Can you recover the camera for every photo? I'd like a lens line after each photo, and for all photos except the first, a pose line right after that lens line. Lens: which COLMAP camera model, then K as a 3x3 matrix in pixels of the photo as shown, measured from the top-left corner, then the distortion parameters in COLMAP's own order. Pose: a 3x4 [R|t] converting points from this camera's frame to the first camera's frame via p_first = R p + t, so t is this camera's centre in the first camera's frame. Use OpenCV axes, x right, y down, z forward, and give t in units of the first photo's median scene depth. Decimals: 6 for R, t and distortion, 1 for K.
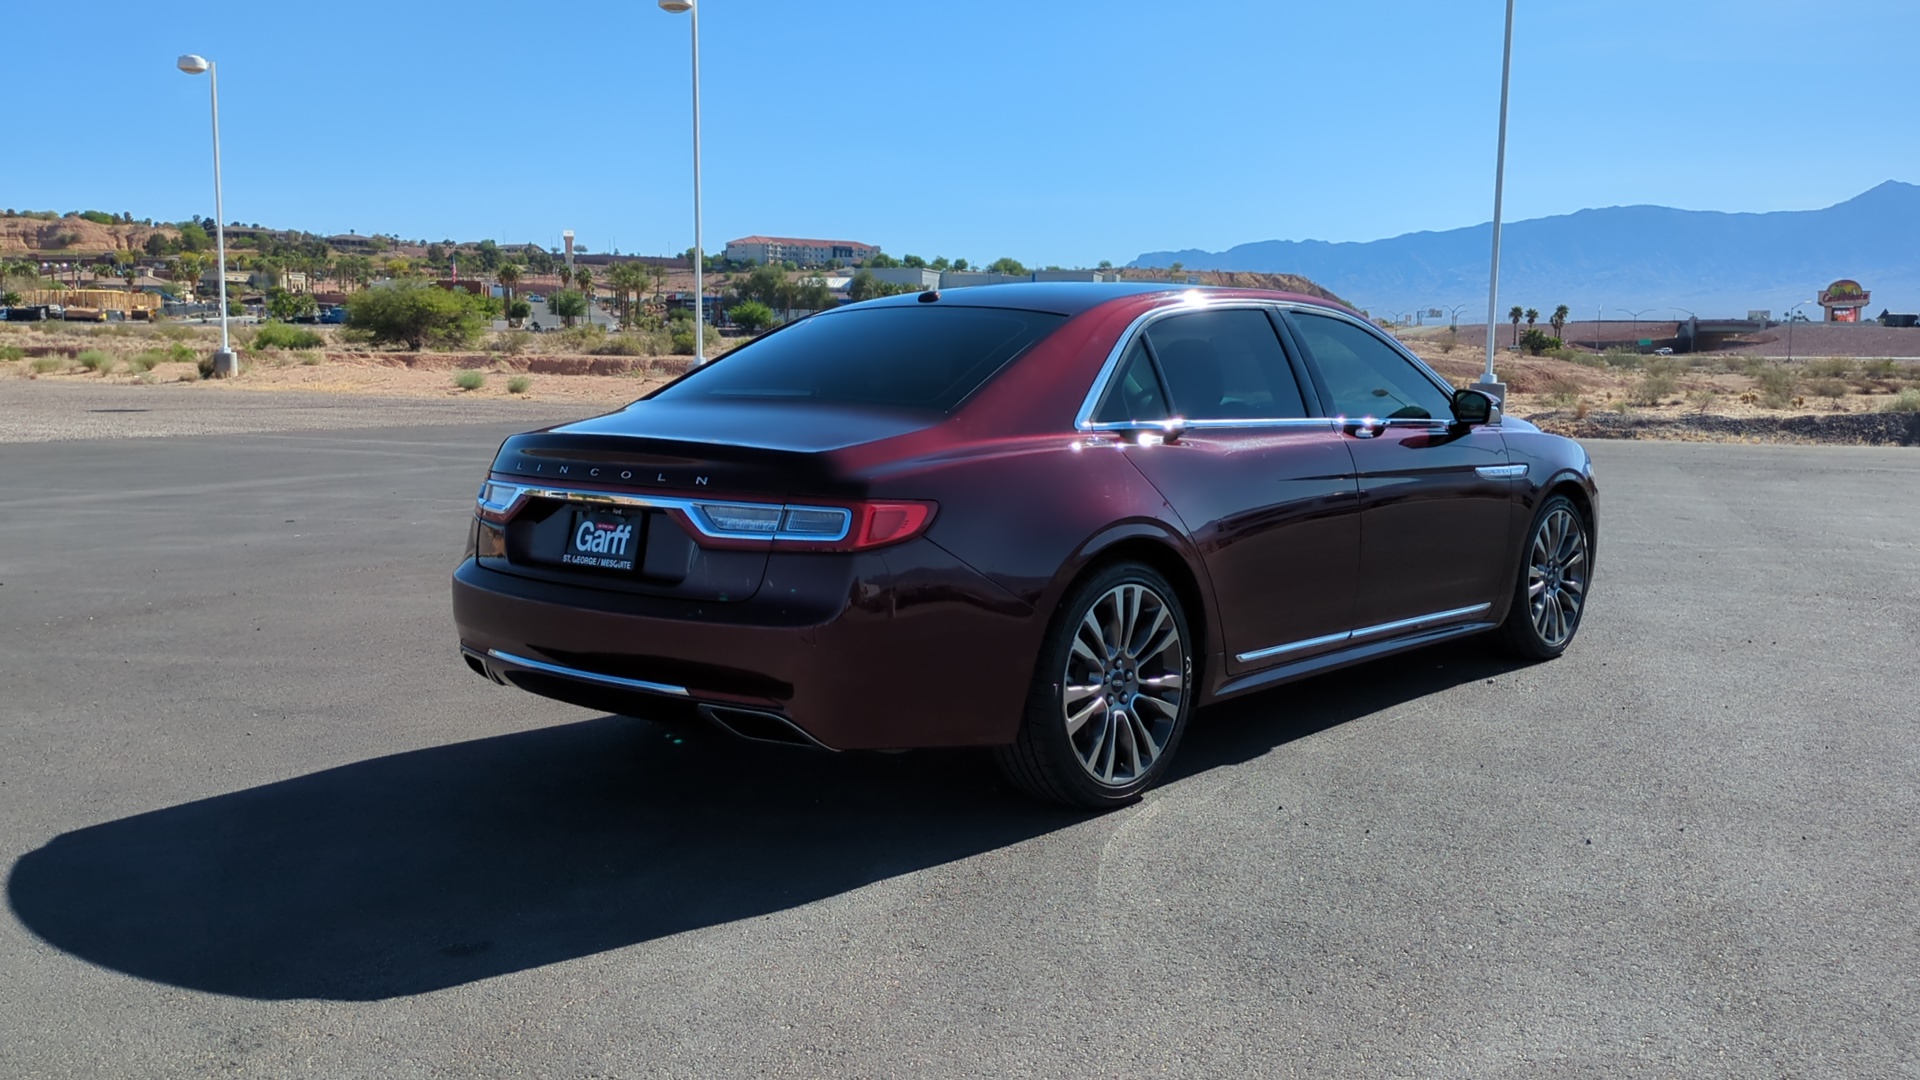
lens RADIAL K [[1641.4, 0, 979.2], [0, 1641.4, 538.2], [0, 0, 1]] dist [0.069619, -0.082484]
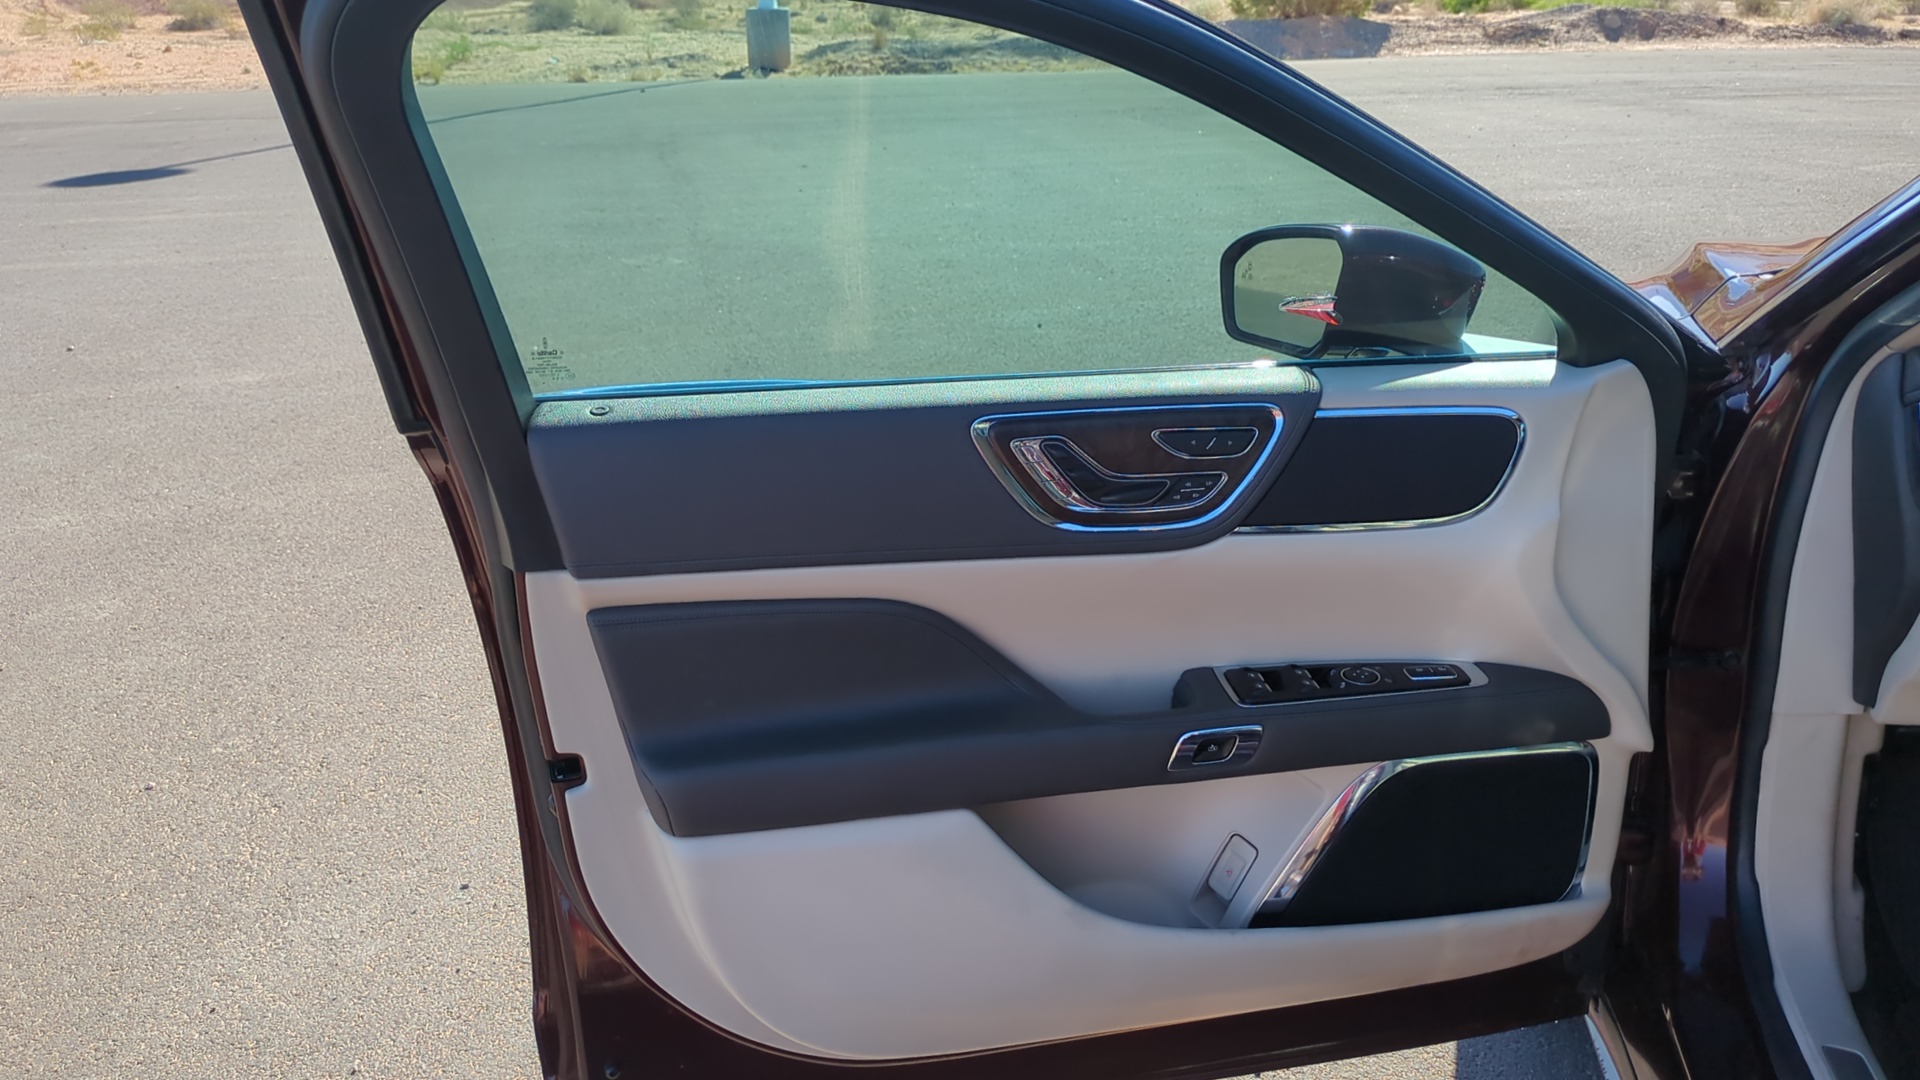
lens RADIAL K [[1641.4, 0, 966.2], [0, 1641.4, 542.8], [0, 0, 1]] dist [0.069619, -0.082484]
pose [[0.867850, -0.194932, 0.456989, -0.027387], [0.089282, 0.966030, 0.242516, -0.031210], [-0.488739, -0.169667, 0.855773, 0.237277]]
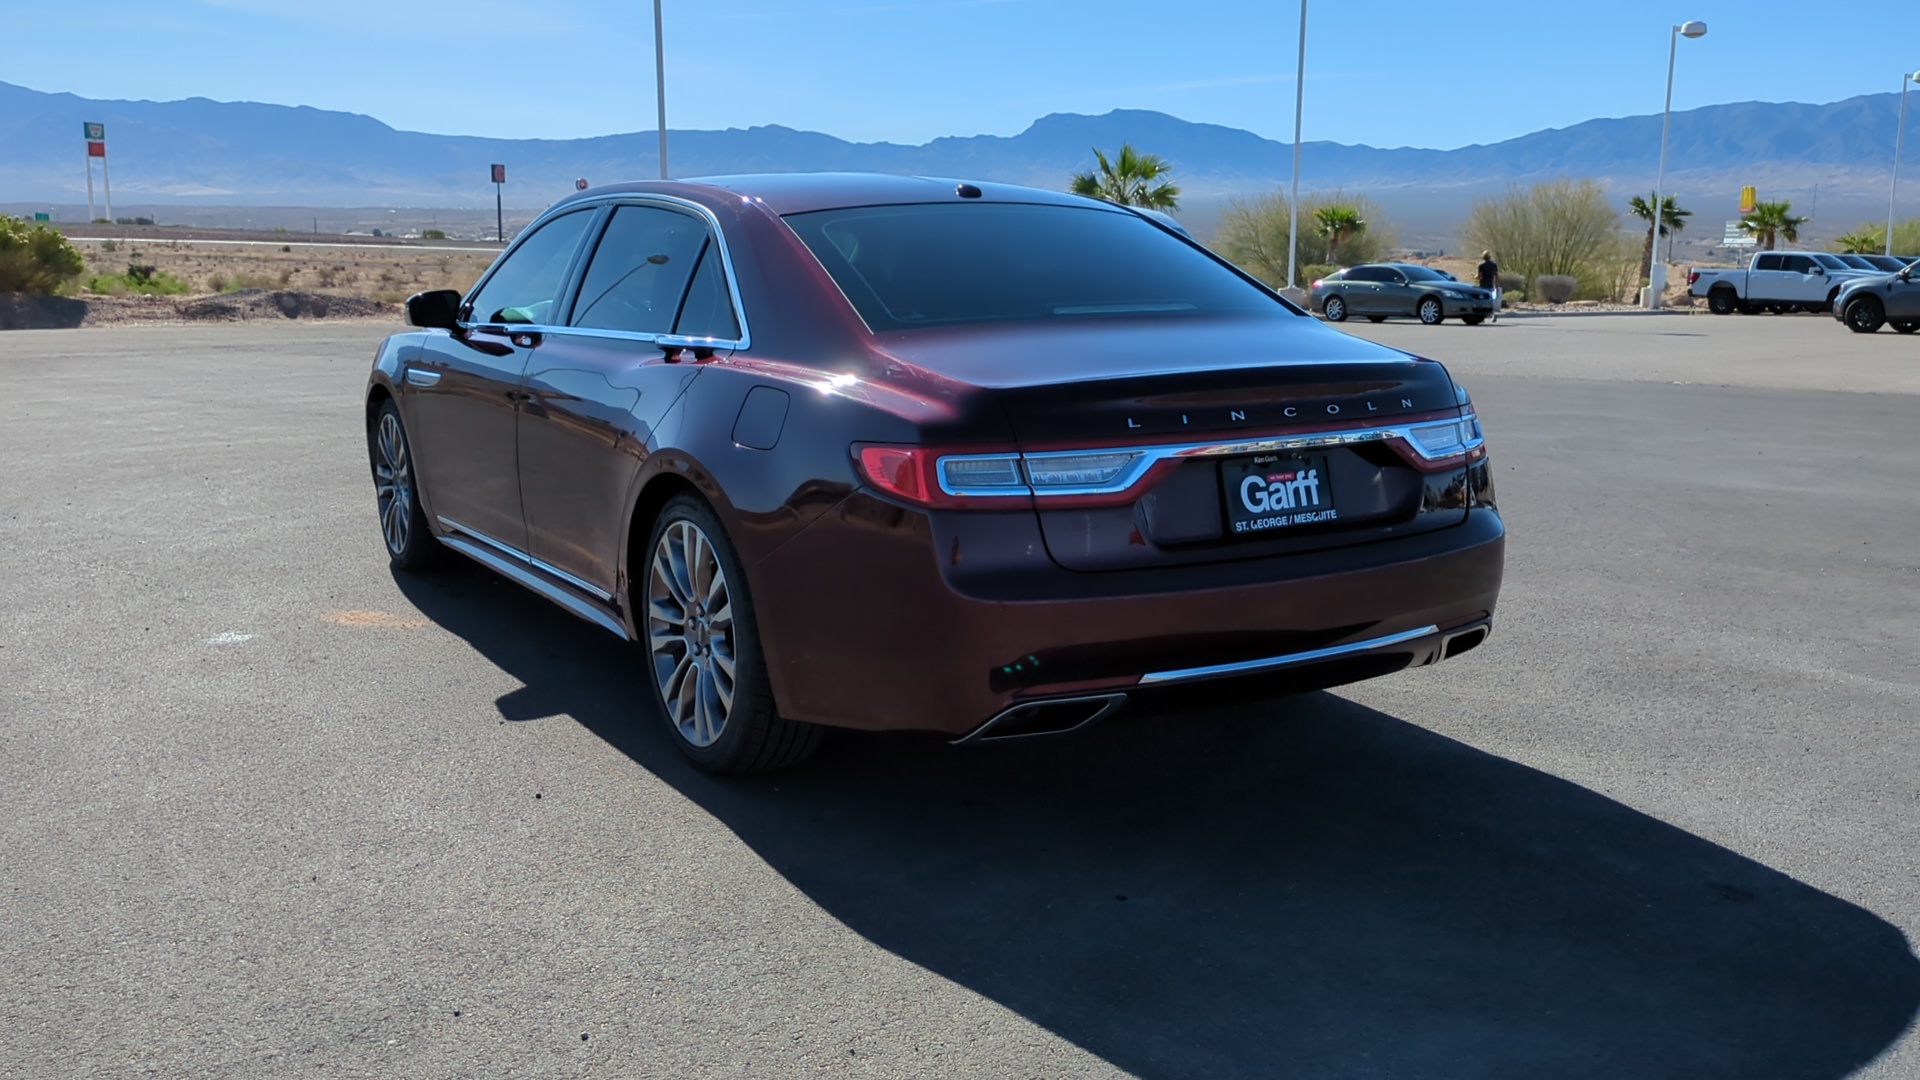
lens RADIAL K [[1641.4, 0, 974.5], [0, 1641.4, 531.7], [0, 0, 1]] dist [0.069619, -0.082484]
pose [[0.289203, -0.169145, 0.942206, -0.168670], [0.102535, 0.984077, 0.145189, -0.018527], [-0.951760, 0.054620, 0.301941, 0.143406]]
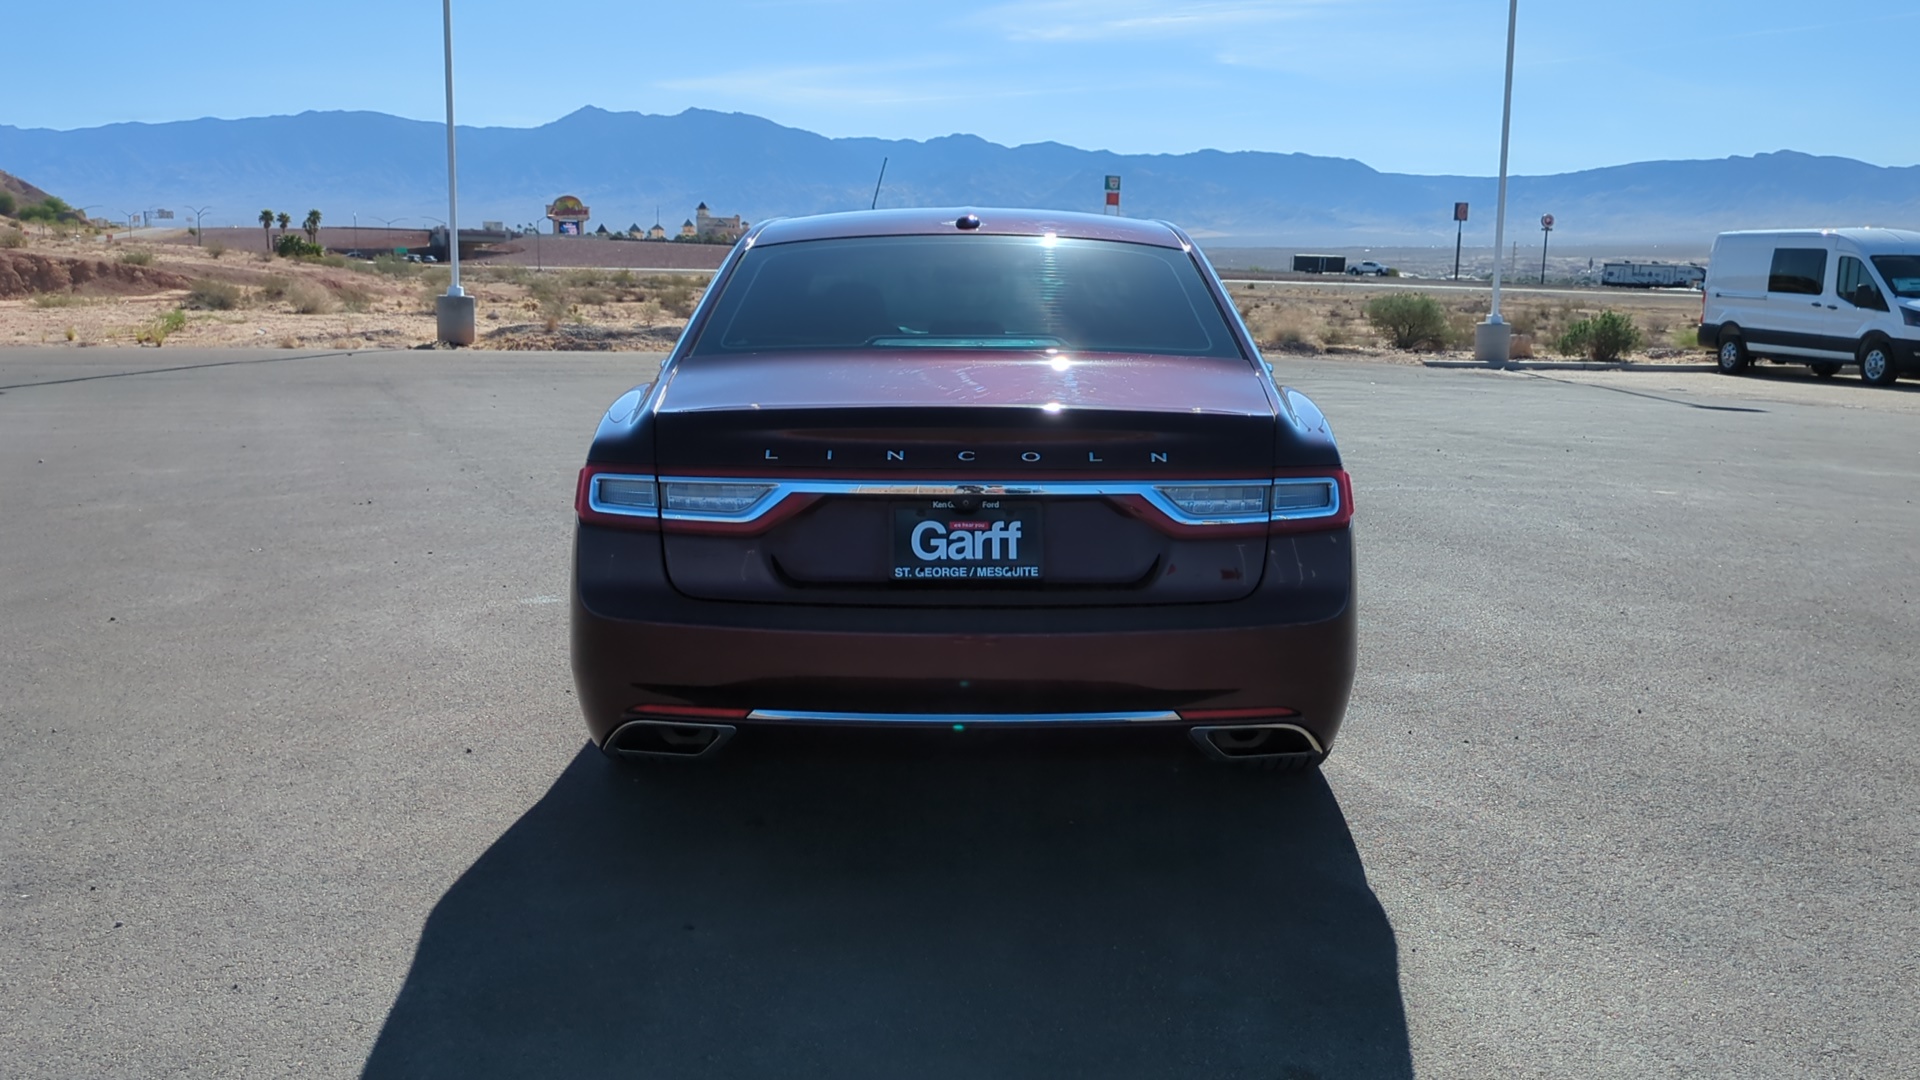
lens RADIAL K [[1641.4, 0, 975.4], [0, 1641.4, 529.8], [0, 0, 1]] dist [0.069619, -0.082484]
pose [[0.753046, -0.098749, 0.650515, -0.115746], [0.066047, 0.995025, 0.074590, -0.009926], [-0.654644, -0.013205, 0.755822, 0.066557]]
